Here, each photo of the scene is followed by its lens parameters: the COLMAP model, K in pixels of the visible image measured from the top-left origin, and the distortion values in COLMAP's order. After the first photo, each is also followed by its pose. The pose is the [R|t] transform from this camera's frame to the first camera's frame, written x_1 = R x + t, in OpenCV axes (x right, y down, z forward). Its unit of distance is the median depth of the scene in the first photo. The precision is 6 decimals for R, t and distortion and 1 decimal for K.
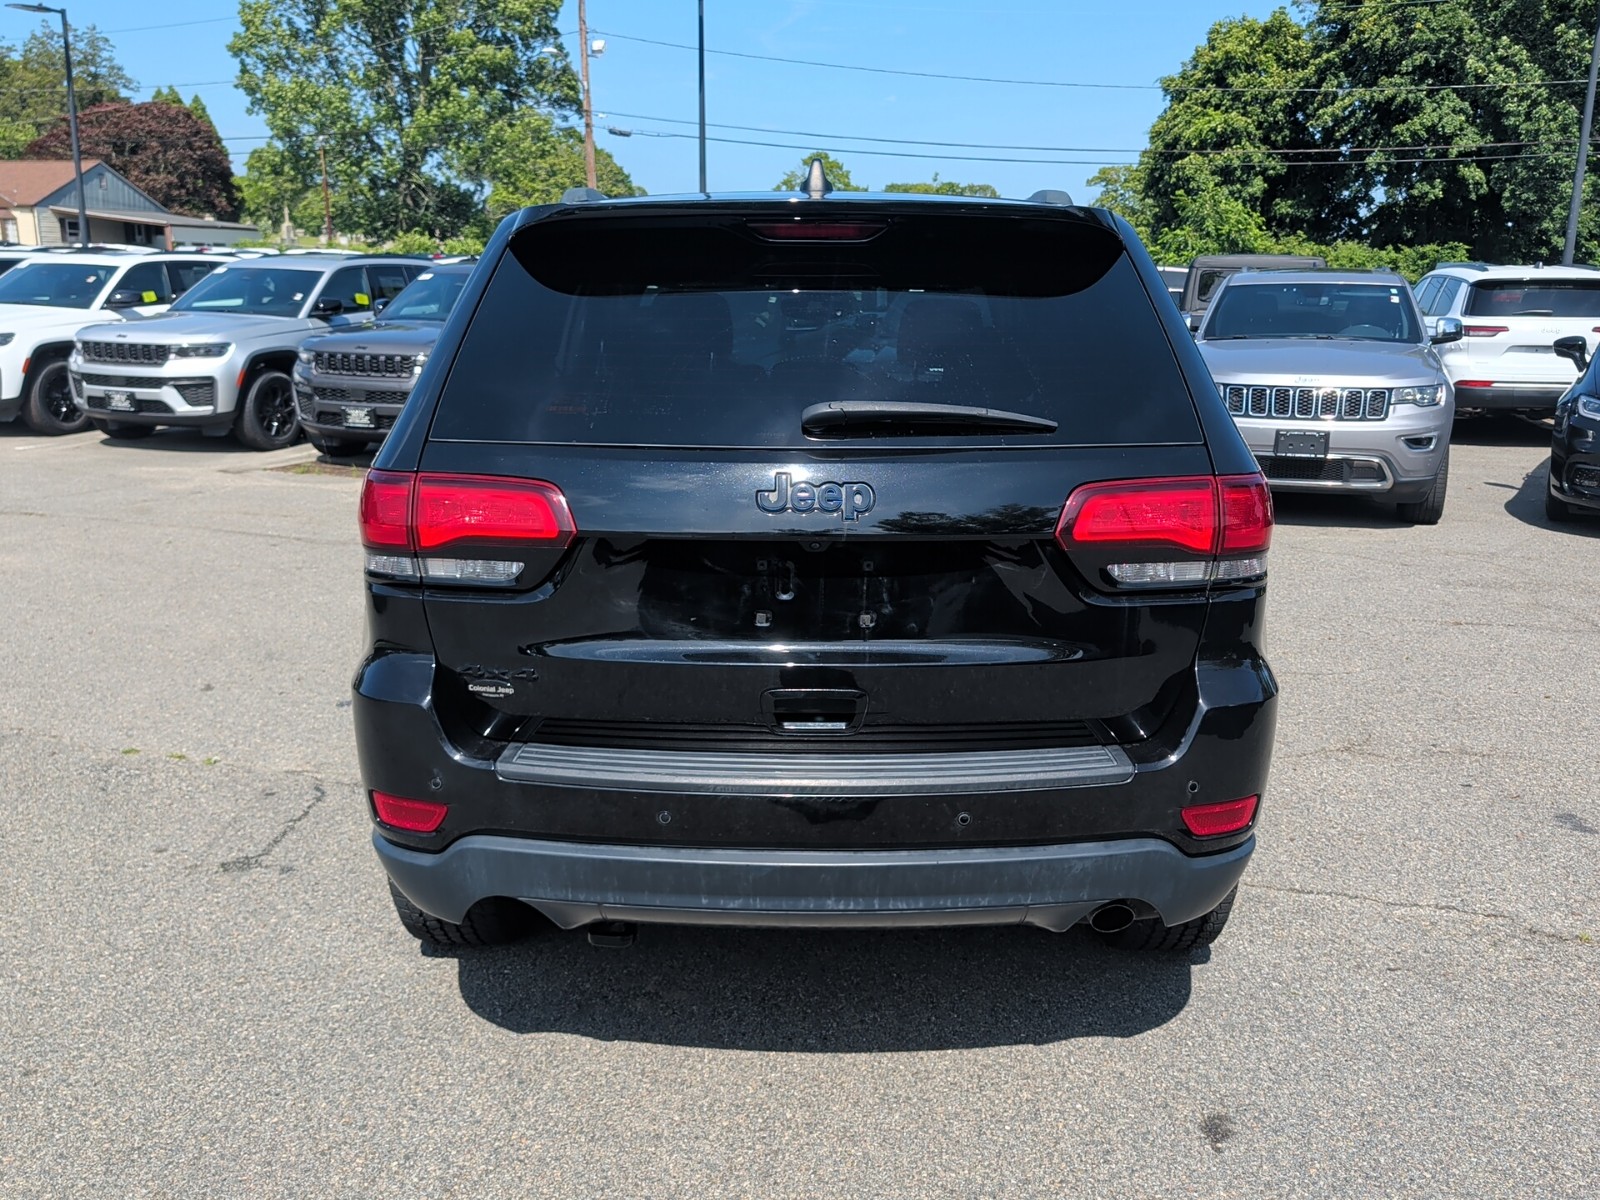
lens RADIAL K [[1357.3, 0, 808.1], [0, 1357.3, 601.7], [0, 0, 1]] dist [-0.007972, 0.005594]
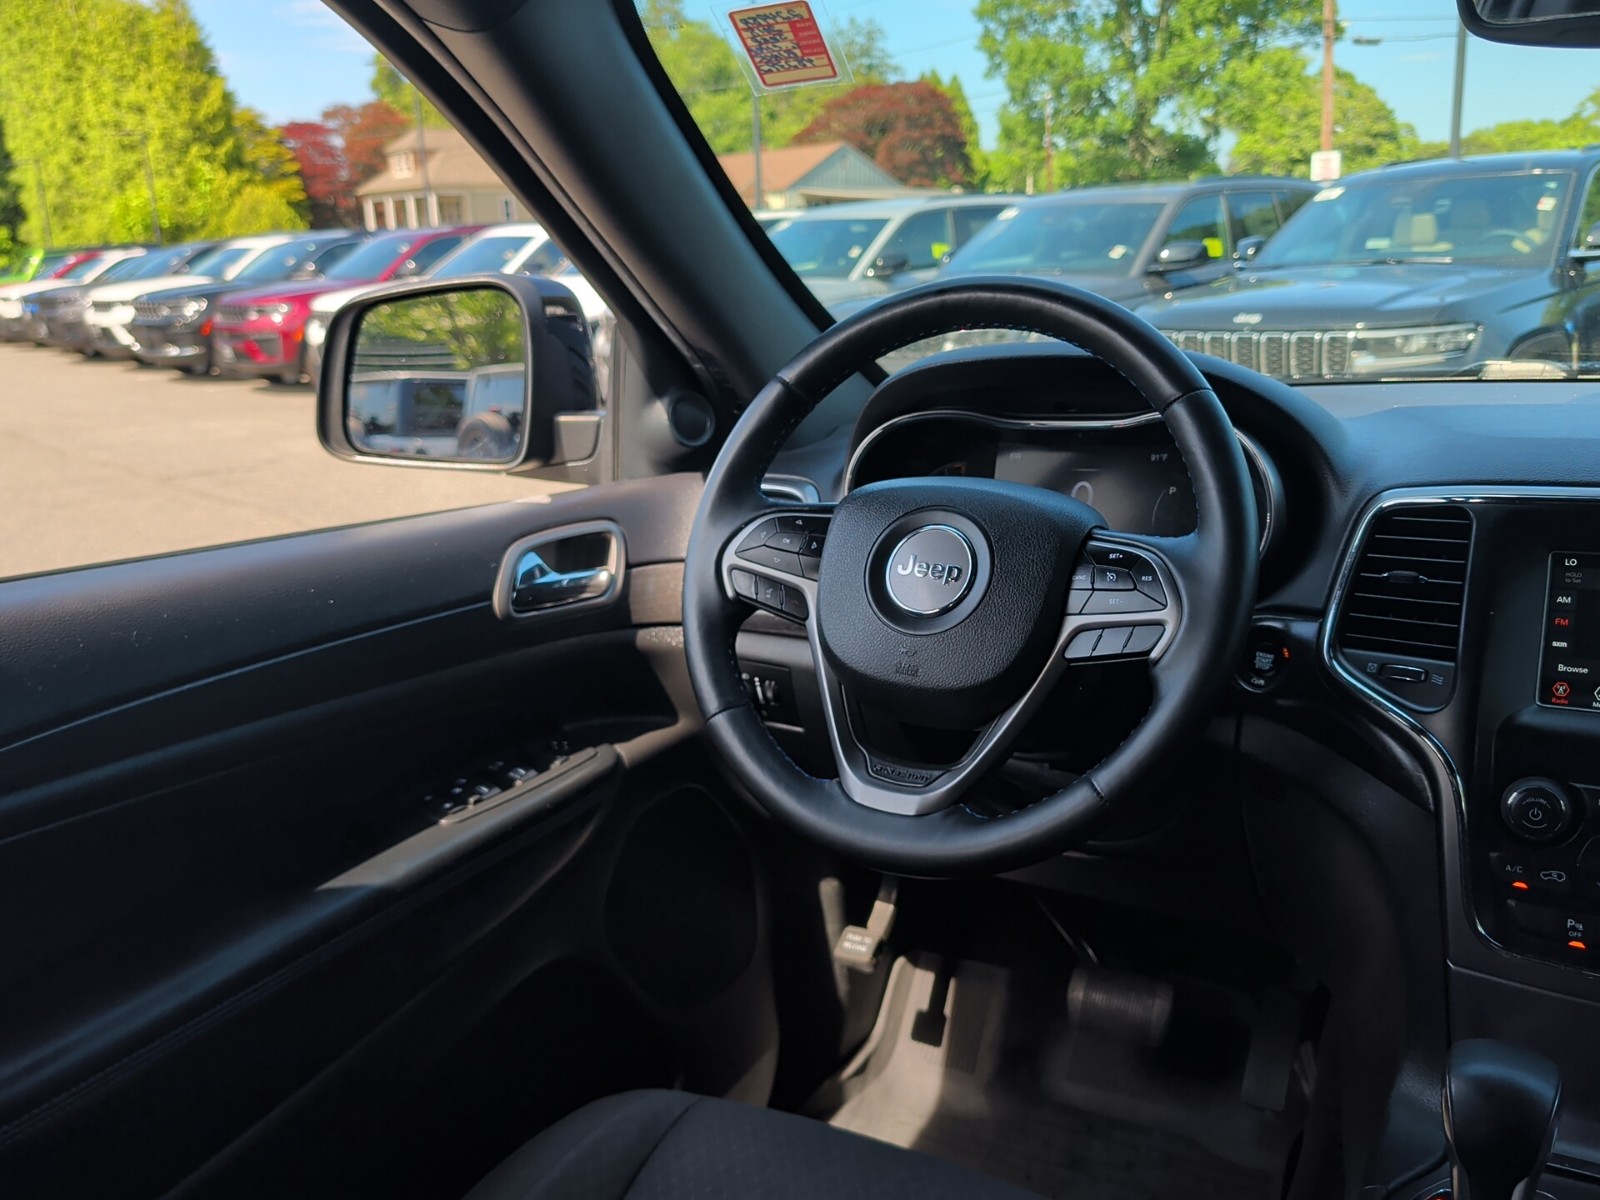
lens RADIAL K [[1354.8, 0, 815.9], [0, 1354.8, 614.1], [0, 0, 1]] dist [0.000721, -0.002205]
pose [[0.869190, 0.075830, -0.488630, -0.004030], [-0.058182, 0.996991, 0.051227, -0.087009], [0.491044, -0.016096, 0.870986, 0.474395]]
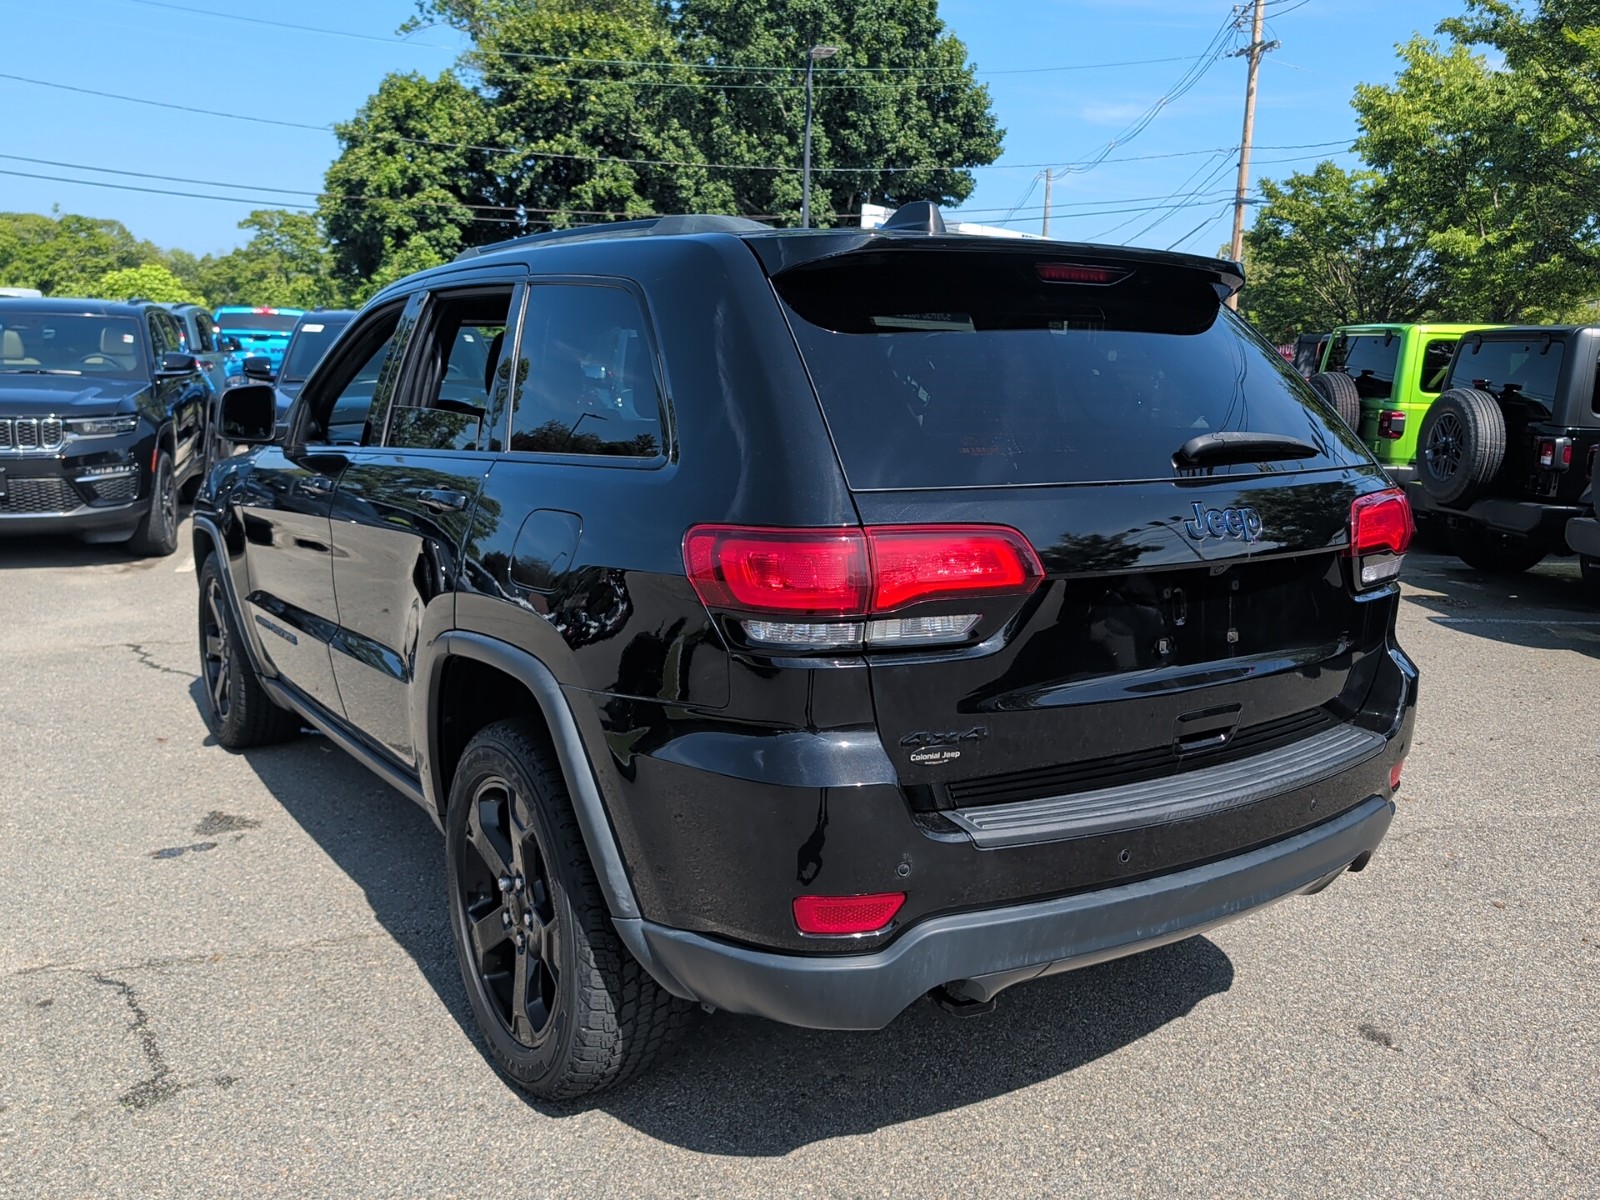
lens RADIAL K [[1354.8, 0, 815.9], [0, 1354.8, 614.1], [0, 0, 1]] dist [0.000721, -0.002205]
pose [[0.827240, -0.096005, 0.553586, -0.208290], [0.110515, 0.993848, 0.007211, -0.011959], [-0.550873, 0.055214, 0.832761, 0.074001]]
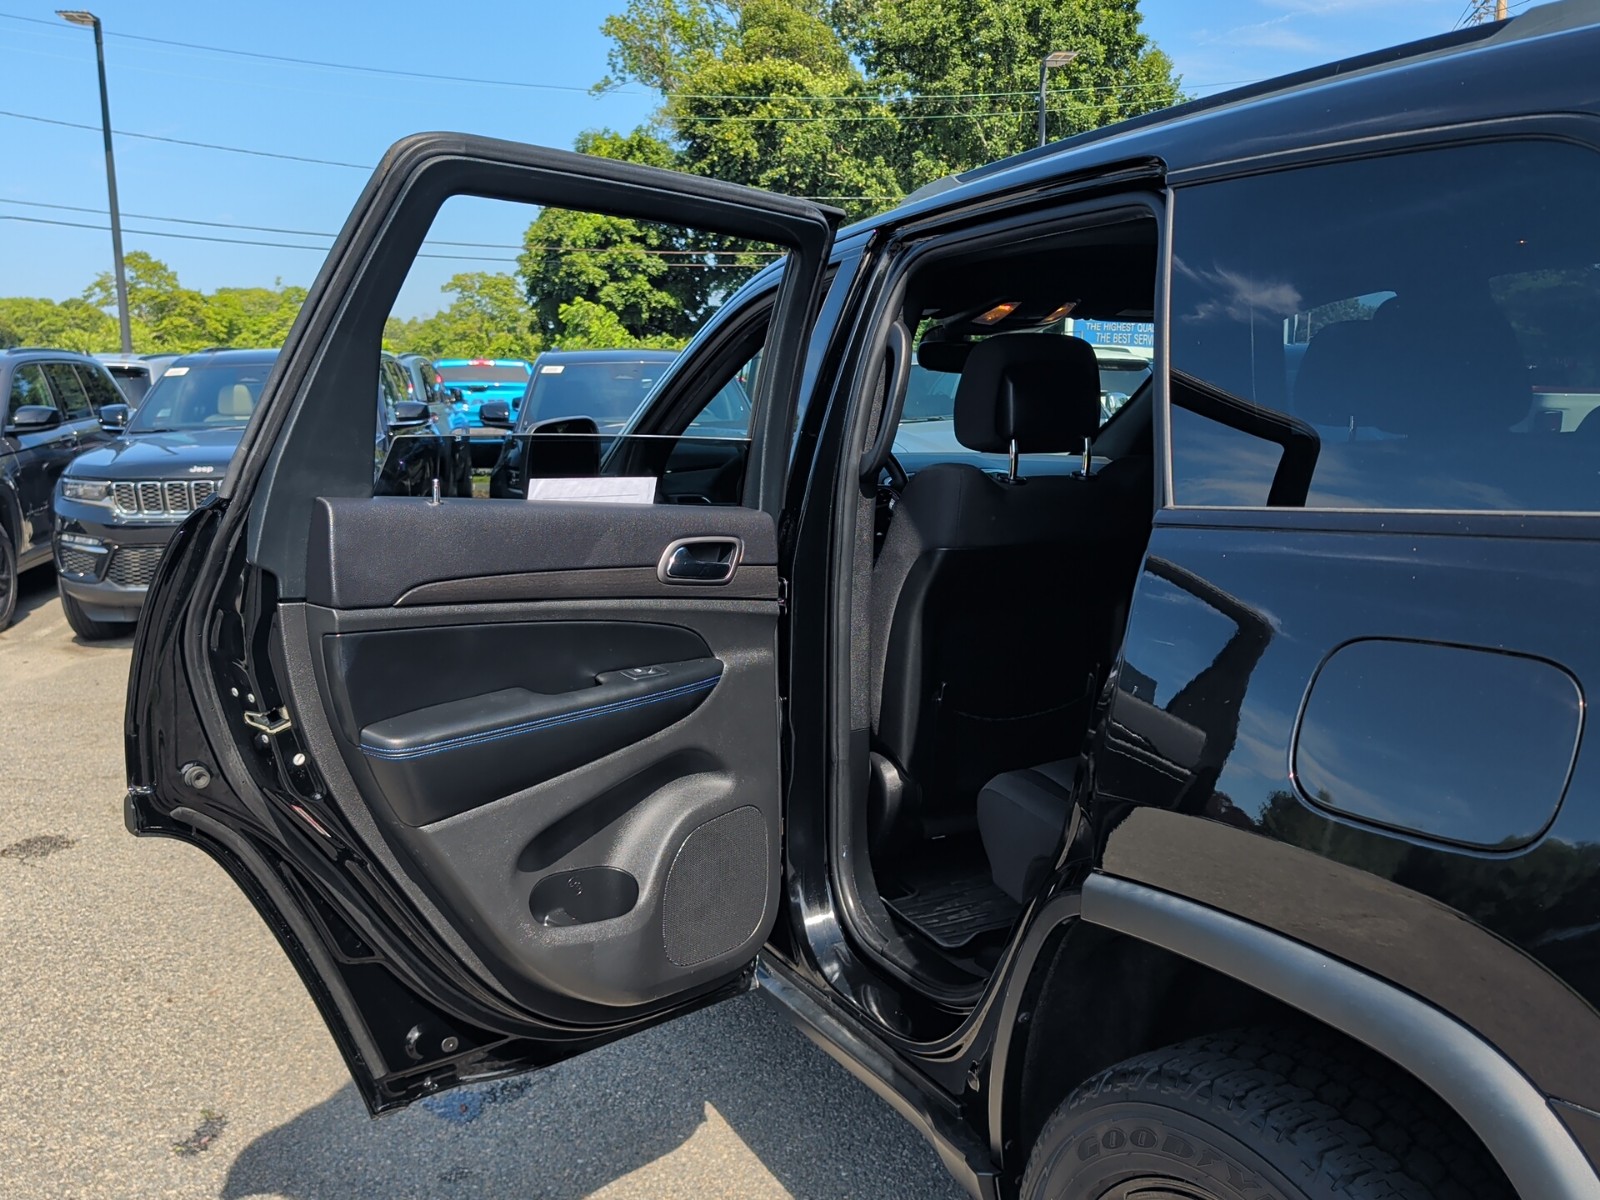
lens RADIAL K [[1355.3, 0, 808.3], [0, 1355.3, 604.0], [0, 0, 1]] dist [0.015396, -0.015170]
pose [[0.894584, -0.090746, 0.437590, -0.198123], [0.122610, 0.991432, -0.045056, -0.043695], [-0.429752, 0.093960, 0.898045, 0.257134]]
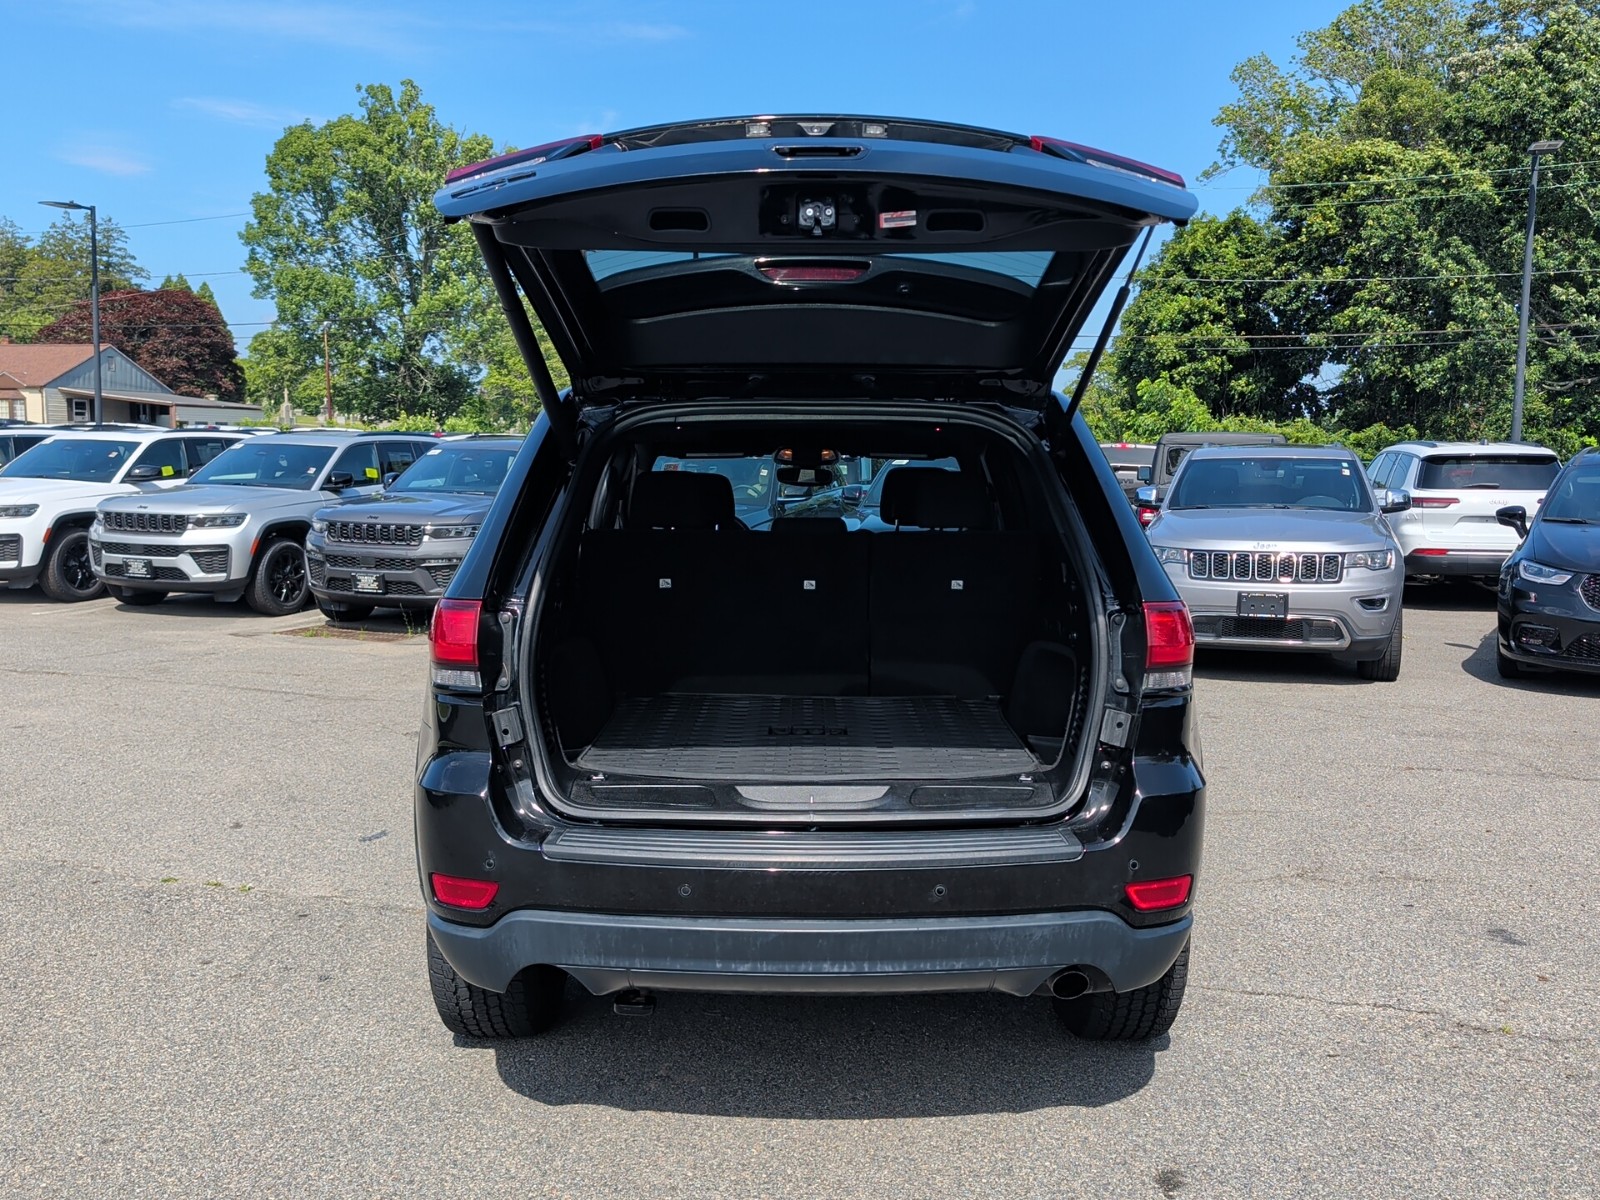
lens RADIAL K [[1357.3, 0, 808.1], [0, 1357.3, 601.7], [0, 0, 1]] dist [-0.007972, 0.005594]
pose [[0.999949, -0.000644, 0.010082, -0.002847], [0.001921, 0.991881, -0.127158, 0.015334], [-0.009918, 0.127171, 0.991831, -0.050437]]
